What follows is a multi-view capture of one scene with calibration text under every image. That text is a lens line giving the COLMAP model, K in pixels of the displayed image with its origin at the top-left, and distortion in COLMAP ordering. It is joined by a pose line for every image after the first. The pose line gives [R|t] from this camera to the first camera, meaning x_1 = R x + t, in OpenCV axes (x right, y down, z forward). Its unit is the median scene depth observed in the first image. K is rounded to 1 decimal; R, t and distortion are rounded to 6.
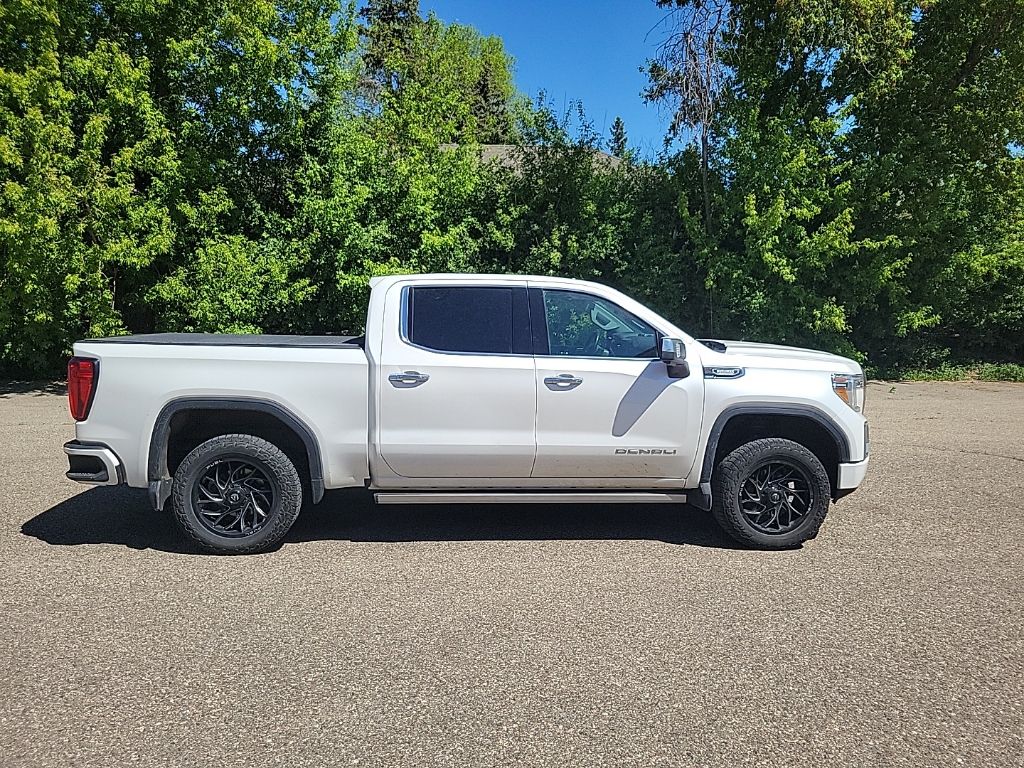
lens RADIAL K [[769.2, 0, 513.2], [0, 769.2, 379.8], [0, 0, 1]] dist [0.049106, -0.028702]
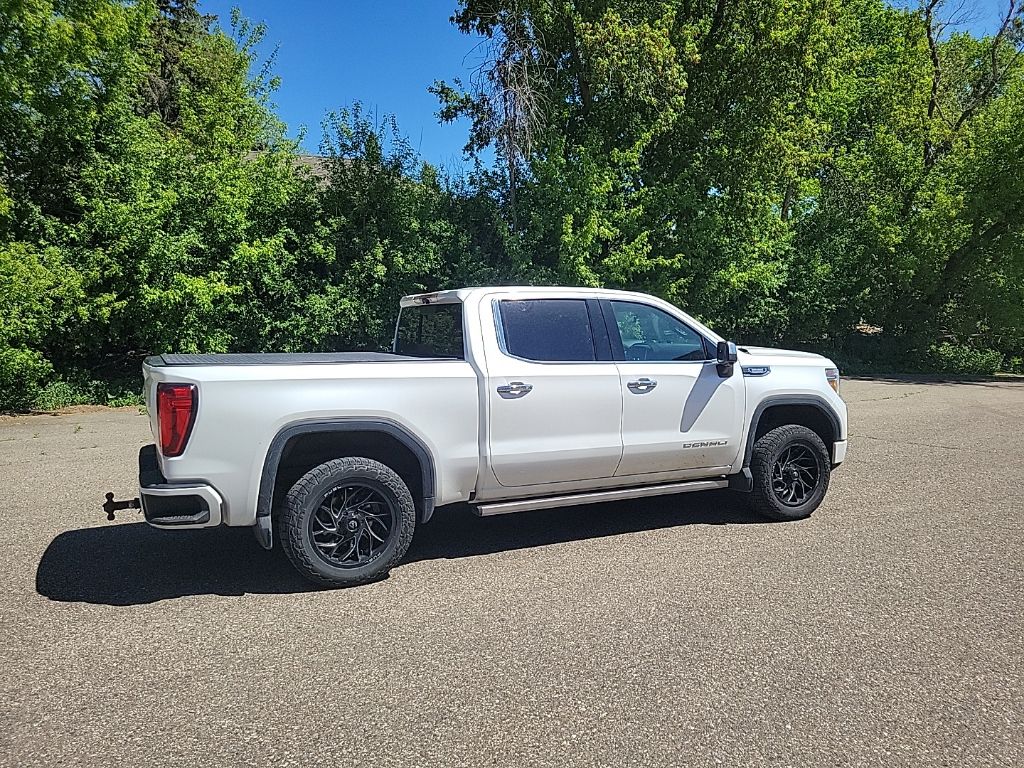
lens RADIAL K [[769.2, 0, 519.2], [0, 769.2, 378.6], [0, 0, 1]] dist [0.049106, -0.028702]
pose [[0.932417, -0.045218, 0.358544, -0.470106], [0.052123, 0.998594, -0.009610, -0.005156], [-0.357606, 0.027649, 0.933463, 0.047238]]
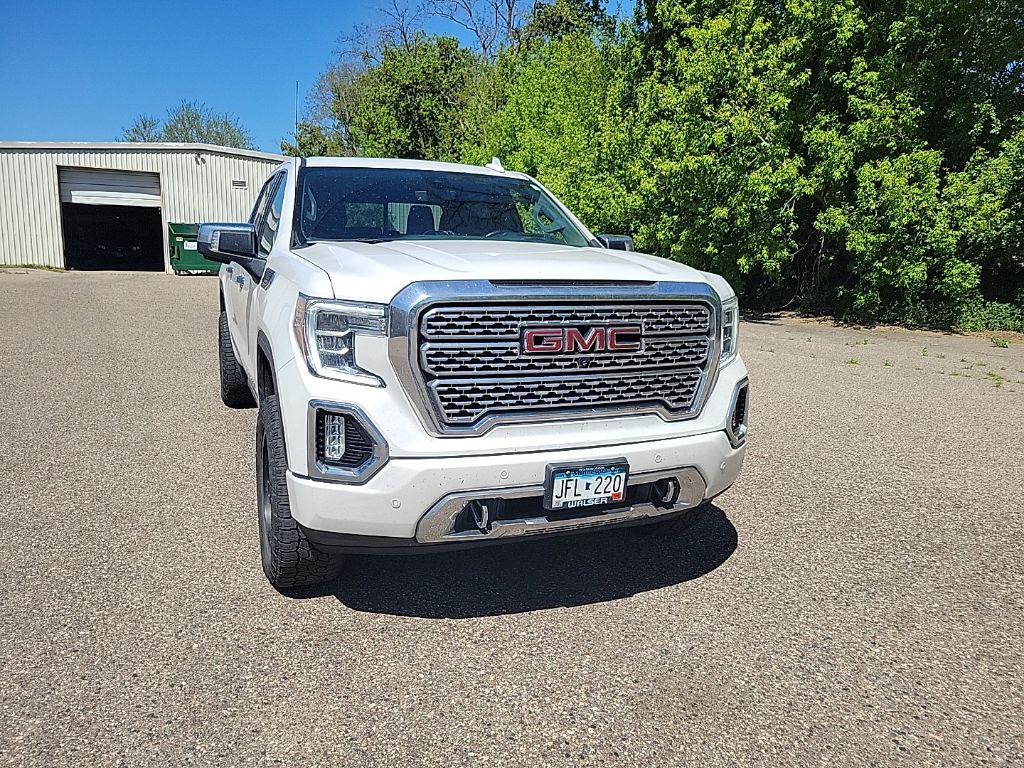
lens RADIAL K [[769.2, 0, 509.0], [0, 769.2, 382.7], [0, 0, 1]] dist [0.049106, -0.028702]
pose [[0.302818, 0.162307, -0.939126, 0.947194], [-0.103895, 0.985141, 0.136759, -0.032884], [0.947369, 0.056157, 0.315181, 0.984821]]
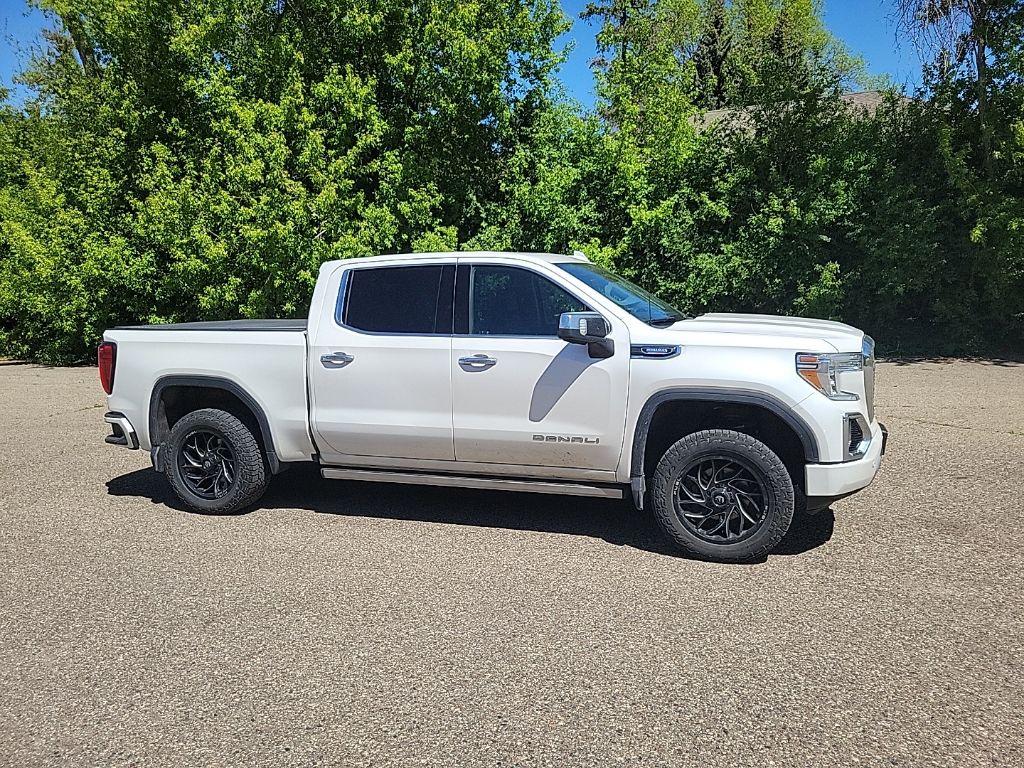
lens RADIAL K [[769.2, 0, 505.1], [0, 769.2, 380.8], [0, 0, 1]] dist [0.049106, -0.028702]
pose [[0.909340, 0.009789, -0.415938, 0.476167], [0.001040, 0.999667, 0.025800, 0.001045], [0.416052, -0.023894, 0.909027, 0.145217]]
